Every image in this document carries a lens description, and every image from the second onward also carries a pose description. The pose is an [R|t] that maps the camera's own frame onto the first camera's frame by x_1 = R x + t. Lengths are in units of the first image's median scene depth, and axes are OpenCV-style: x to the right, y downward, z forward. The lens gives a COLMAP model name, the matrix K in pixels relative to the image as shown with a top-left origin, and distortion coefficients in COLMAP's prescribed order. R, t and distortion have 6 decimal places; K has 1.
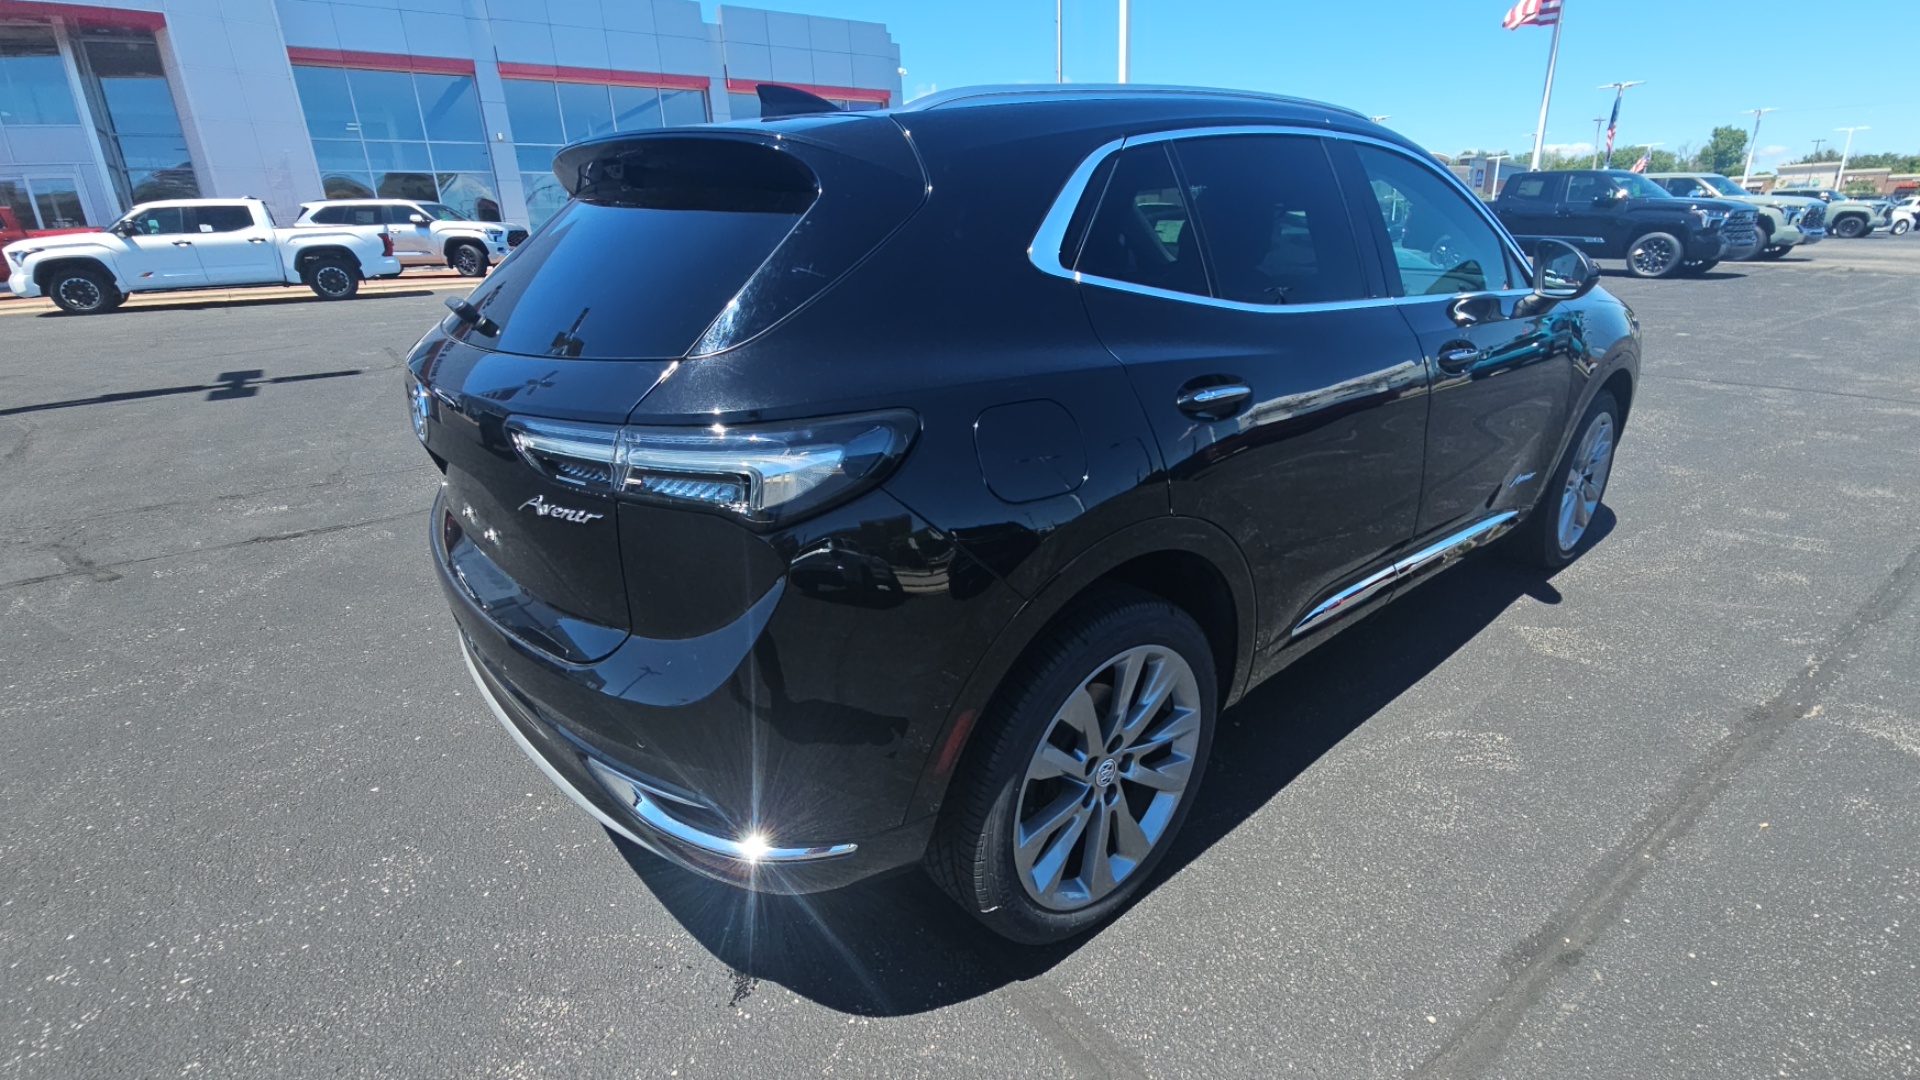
lens RADIAL K [[861.8, 0, 967.3], [0, 861.8, 544.6], [0, 0, 1]] dist [0.010501, -0.007898]
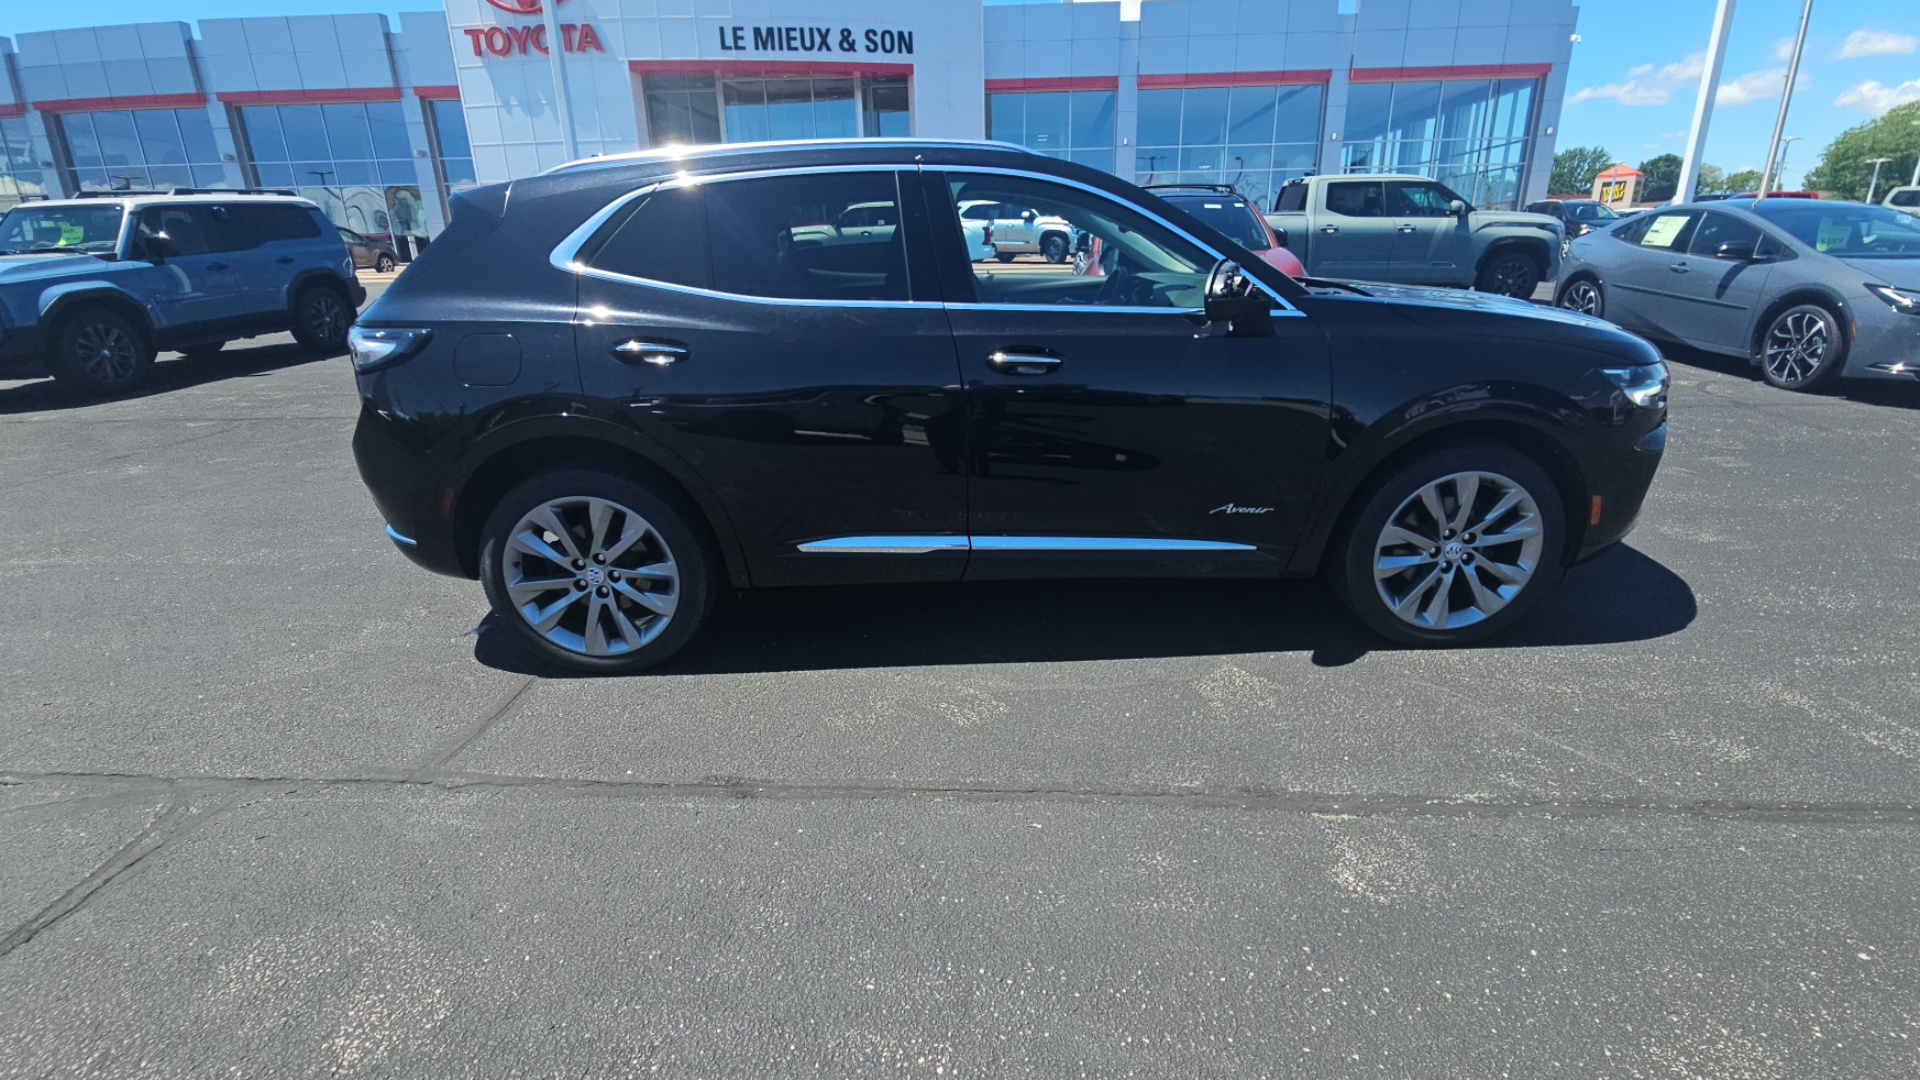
lens RADIAL K [[861.8, 0, 976.2], [0, 861.8, 542.7], [0, 0, 1]] dist [0.010501, -0.007898]
pose [[0.773784, 0.226644, -0.591516, 0.183522], [-0.223386, 0.971442, 0.079996, -0.009665], [0.592754, 0.070237, 0.802315, 0.012726]]
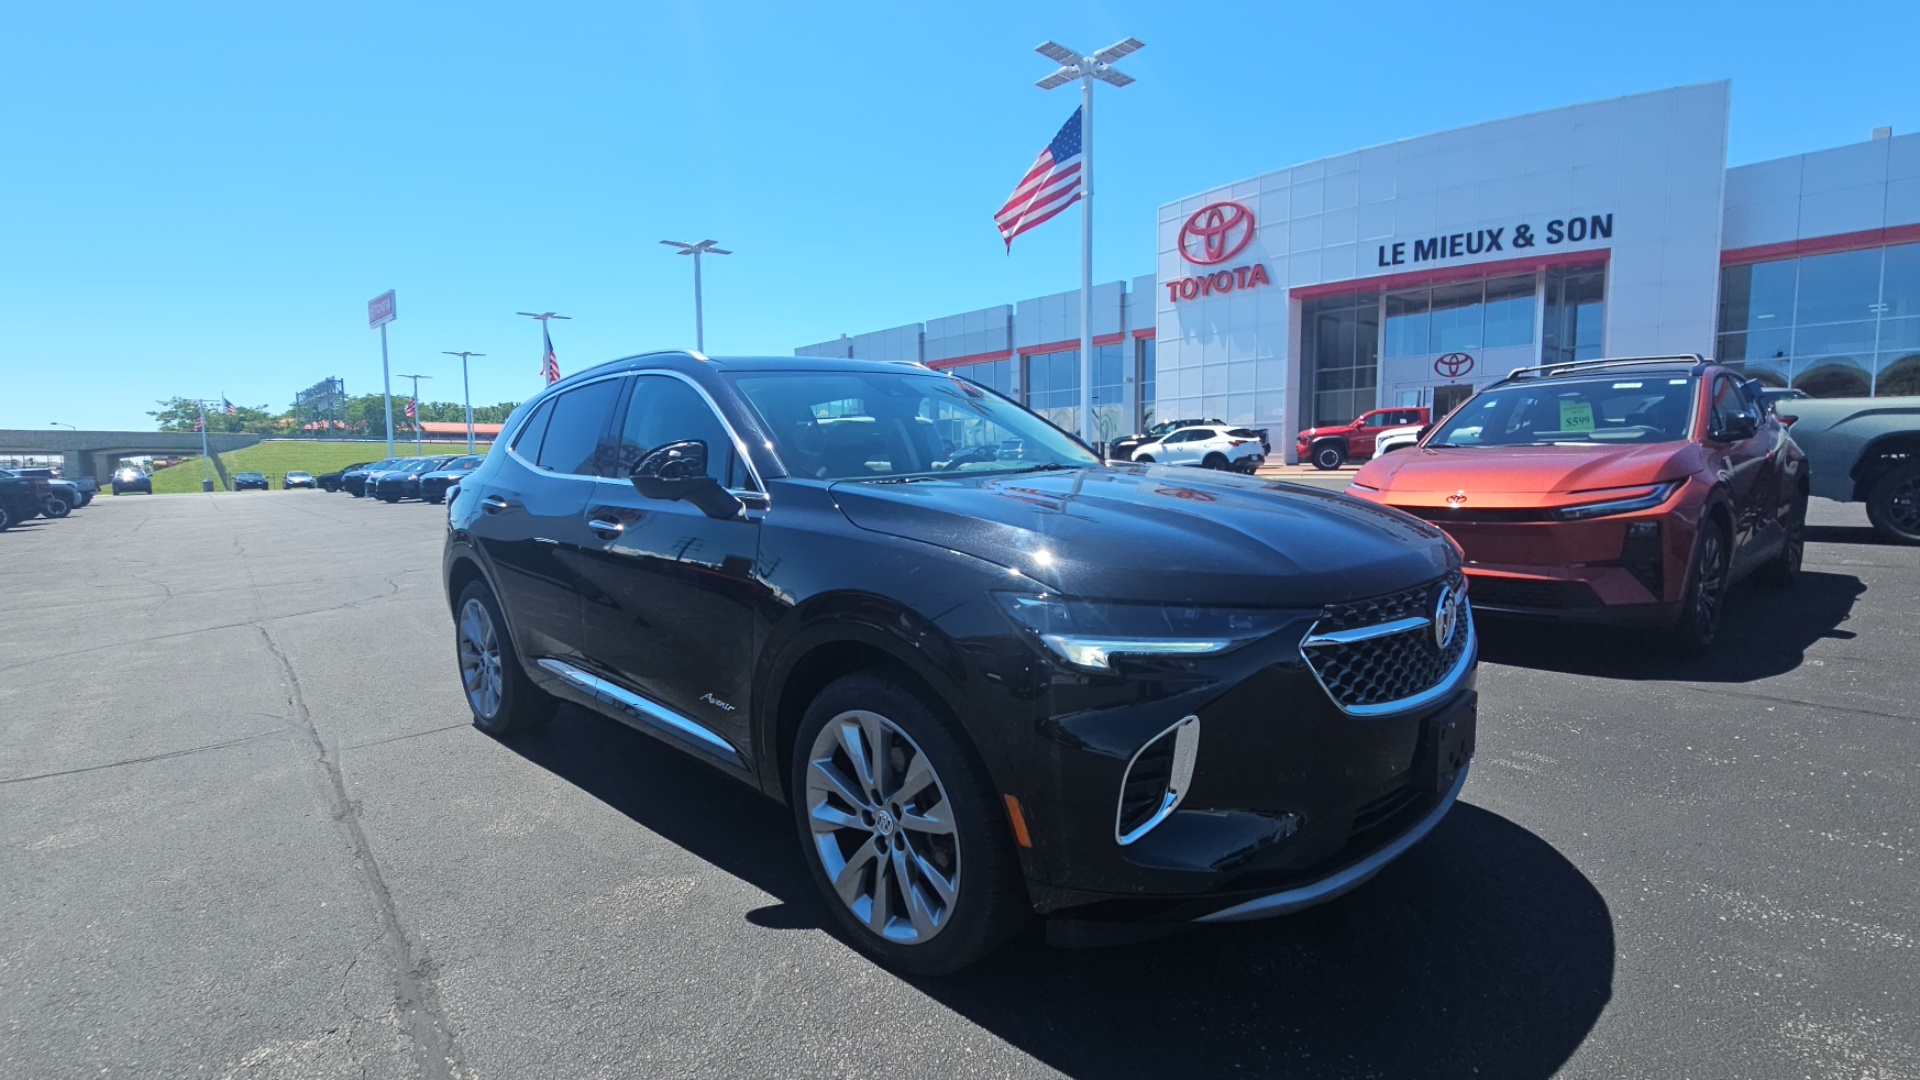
lens RADIAL K [[861.8, 0, 978.8], [0, 861.8, 544.2], [0, 0, 1]] dist [0.010501, -0.007898]
pose [[0.104181, 0.127563, -0.986344, 0.278269], [-0.326376, 0.941204, 0.087252, -0.071188], [0.939481, 0.312829, 0.139690, 0.199631]]
